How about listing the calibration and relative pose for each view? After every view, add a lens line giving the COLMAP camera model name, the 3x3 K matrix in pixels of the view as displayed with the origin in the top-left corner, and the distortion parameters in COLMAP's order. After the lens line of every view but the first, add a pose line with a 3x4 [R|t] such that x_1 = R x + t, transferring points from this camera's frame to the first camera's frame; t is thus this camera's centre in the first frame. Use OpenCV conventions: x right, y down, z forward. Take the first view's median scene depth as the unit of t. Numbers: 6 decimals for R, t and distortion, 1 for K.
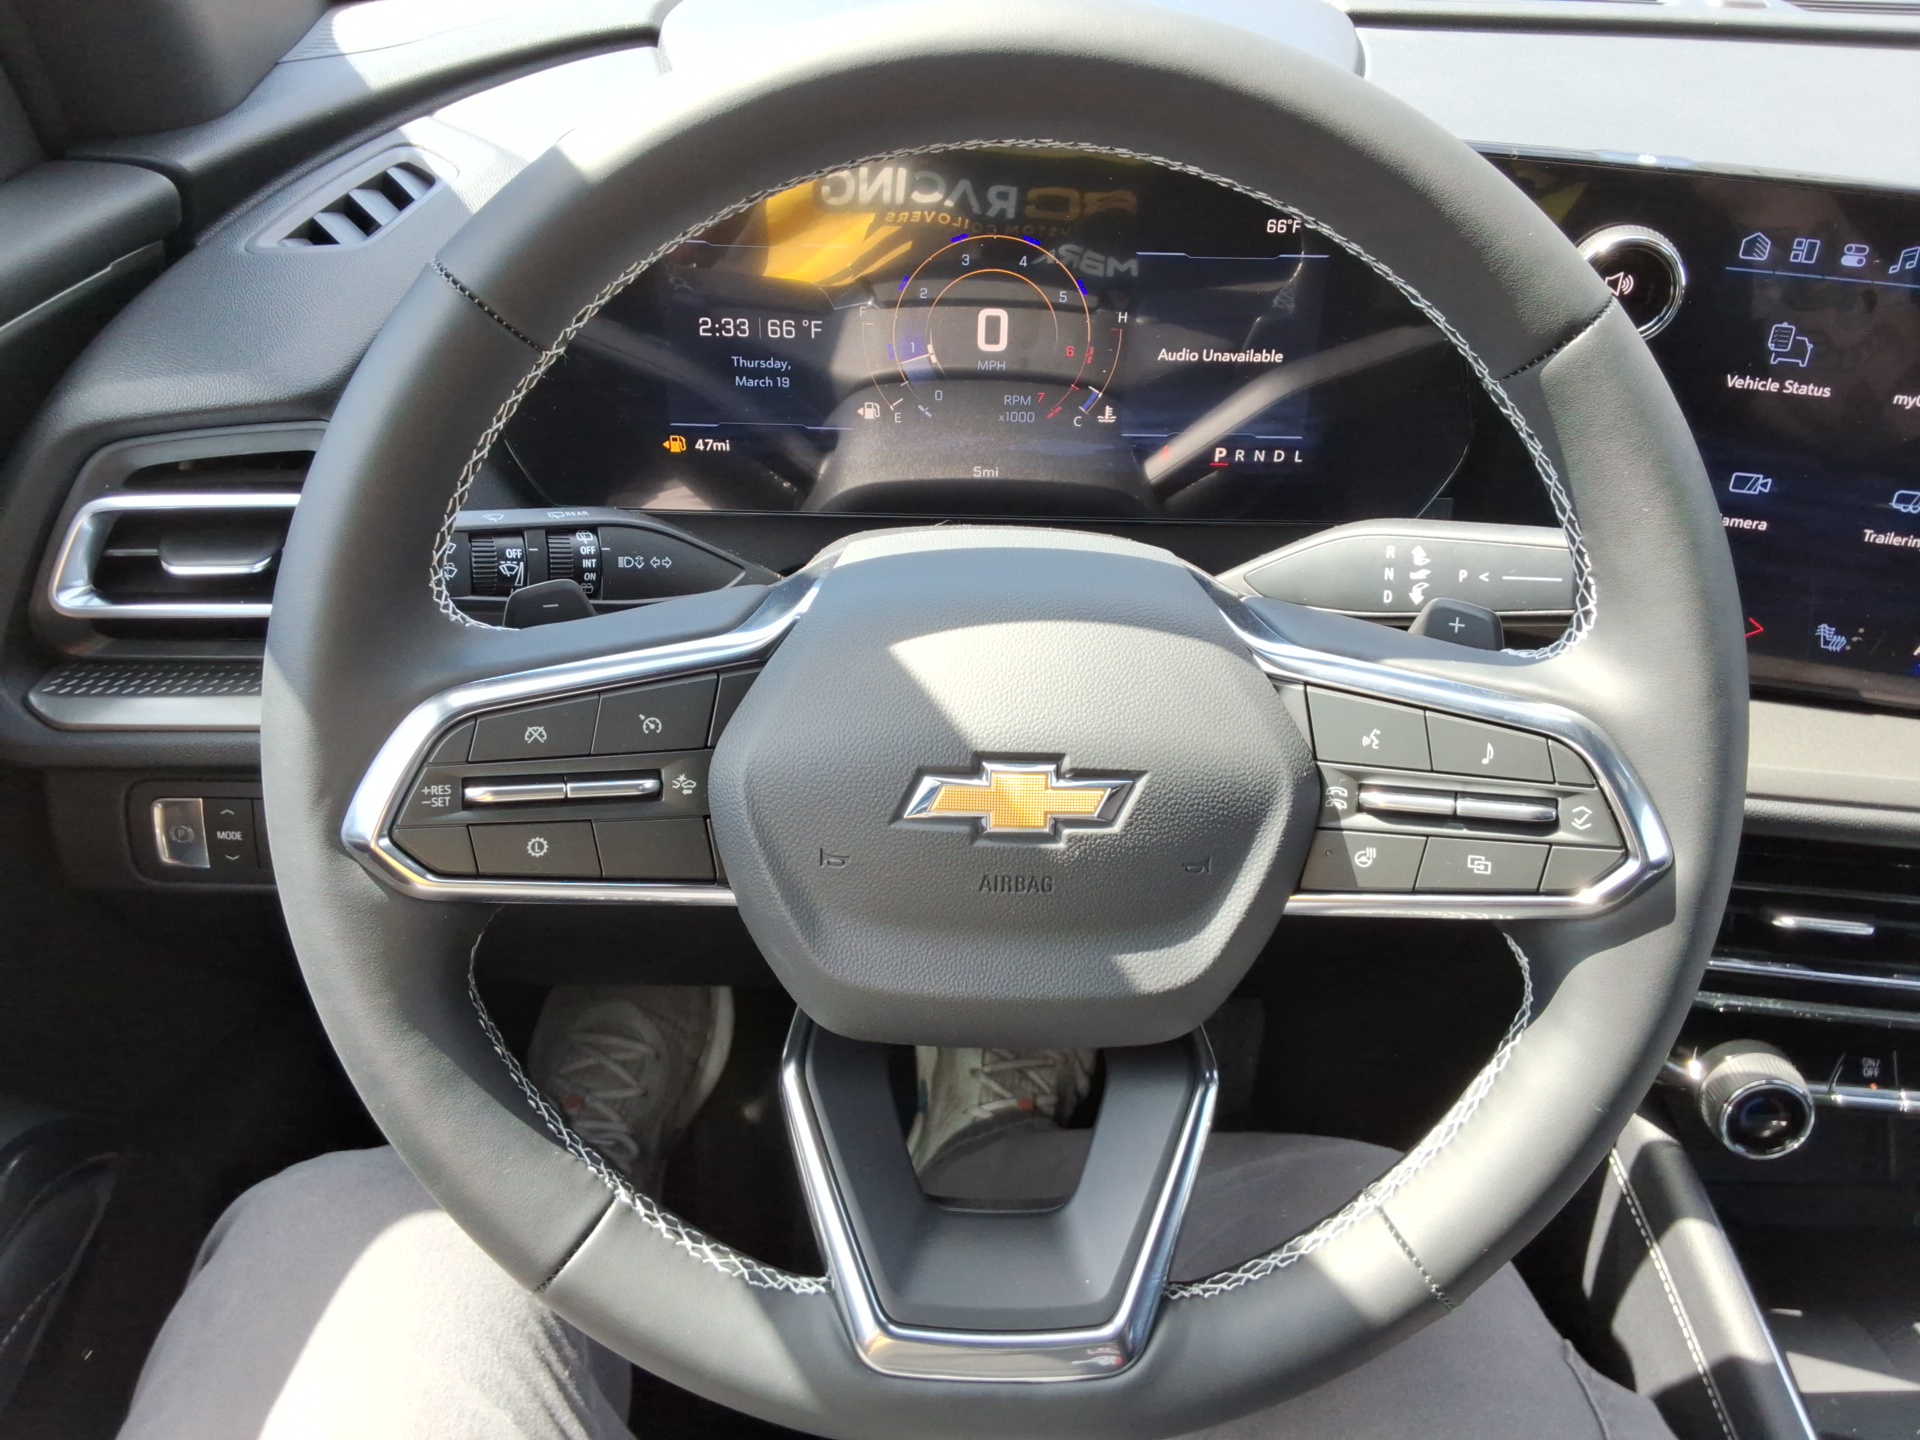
lens RADIAL K [[1544.4, 0, 976.6], [0, 1544.4, 688.2], [0, 0, 1]] dist [0.127384, -0.203700]
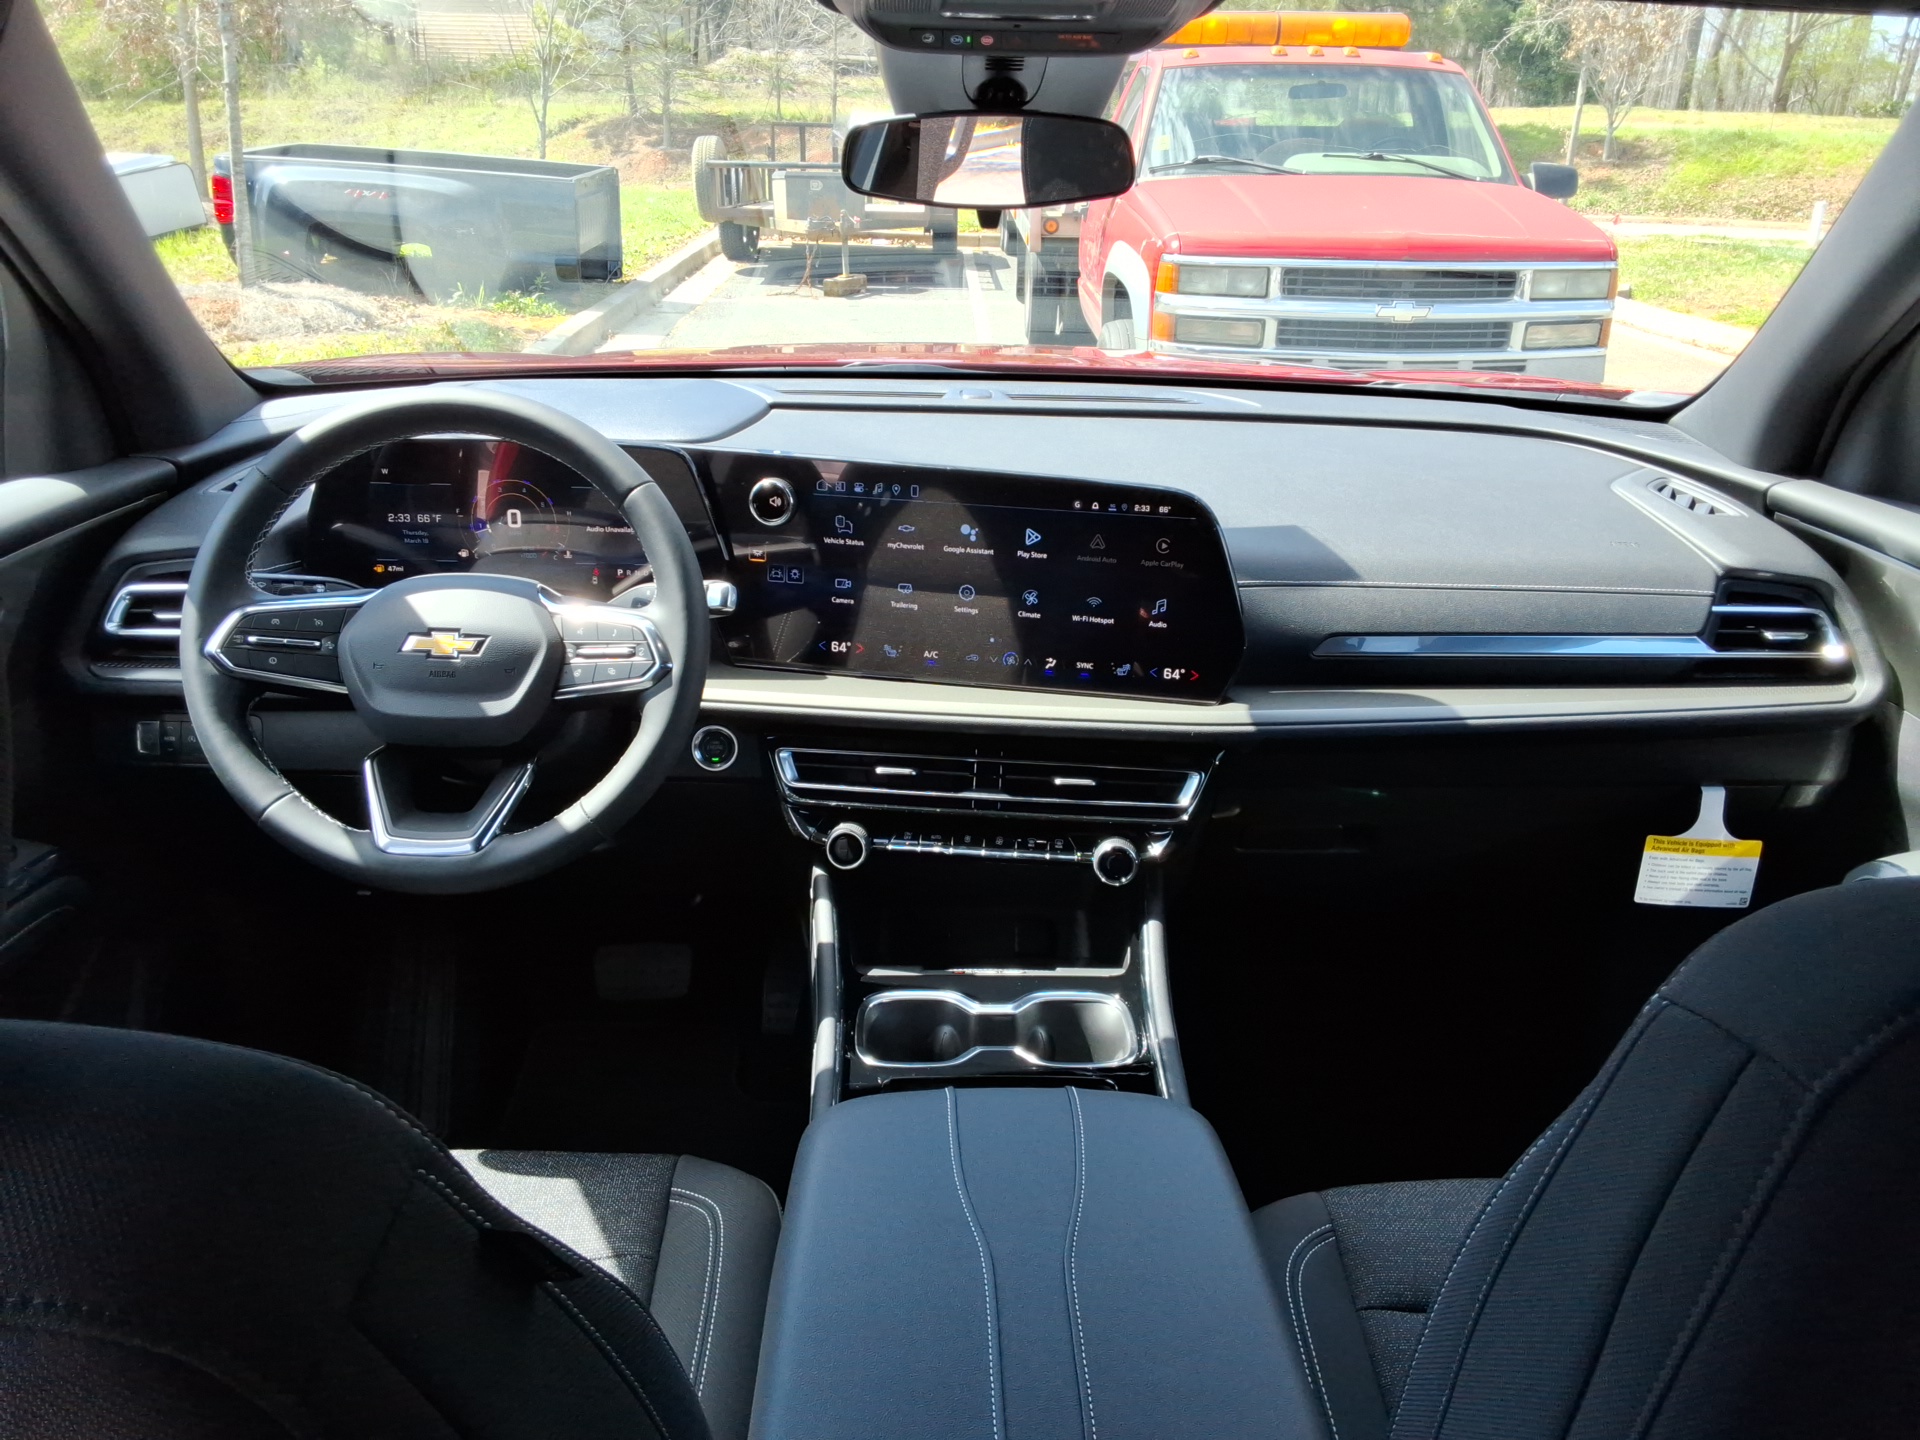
lens RADIAL K [[1544.4, 0, 976.6], [0, 1544.4, 688.2], [0, 0, 1]] dist [0.127384, -0.203700]
pose [[0.999931, -0.010225, 0.005740, 0.950924], [0.011289, 0.971767, -0.235671, 0.805539], [-0.003168, 0.235720, 0.971816, -1.719589]]
